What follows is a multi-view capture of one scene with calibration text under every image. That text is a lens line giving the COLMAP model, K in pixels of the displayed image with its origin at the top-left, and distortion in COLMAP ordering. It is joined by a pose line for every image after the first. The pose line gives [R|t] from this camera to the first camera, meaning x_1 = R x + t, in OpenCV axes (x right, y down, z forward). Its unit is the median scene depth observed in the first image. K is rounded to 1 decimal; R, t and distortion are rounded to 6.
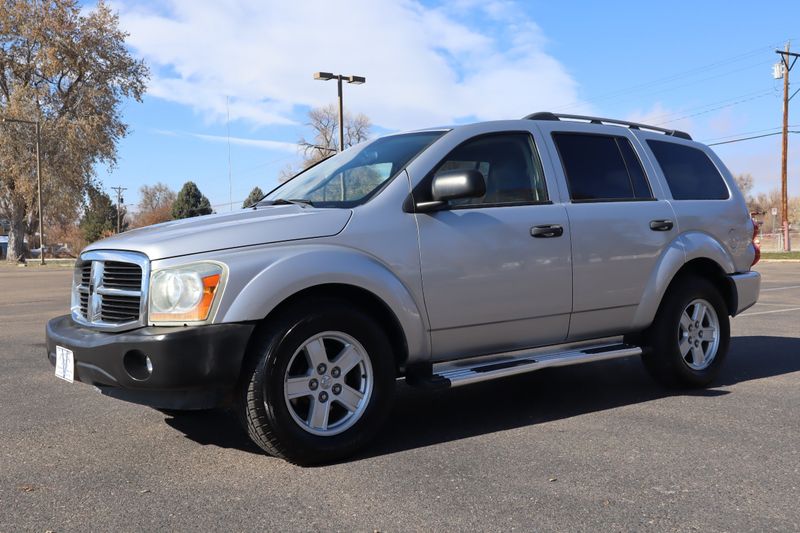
lens RADIAL K [[860.6, 0, 402.3], [0, 860.6, 263.5], [0, 0, 1]] dist [0.011102, 0.000000]
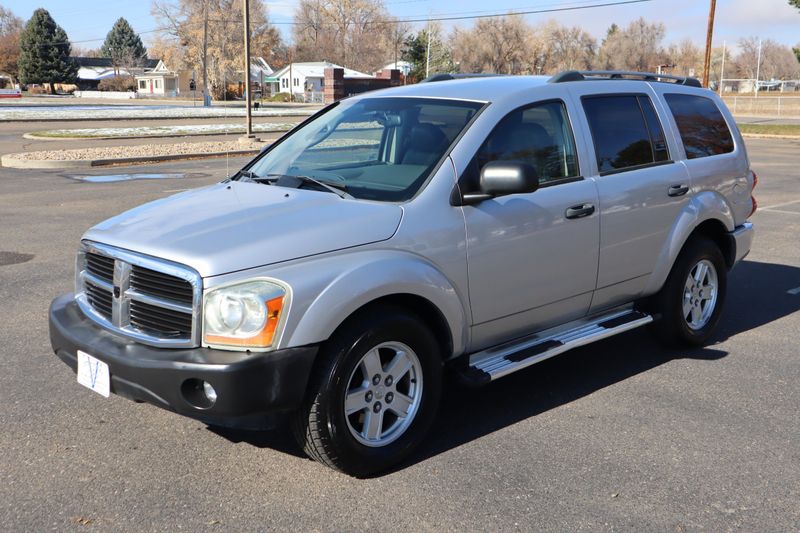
lens RADIAL K [[930.5, 0, 397.0], [0, 930.5, 265.3], [0, 0, 1]] dist [0.021198, 0.000000]
pose [[0.989681, -0.002092, 0.143274, -0.201120], [-0.025145, 0.981841, 0.188032, -0.184043], [-0.141066, -0.189695, 0.971657, 0.002867]]
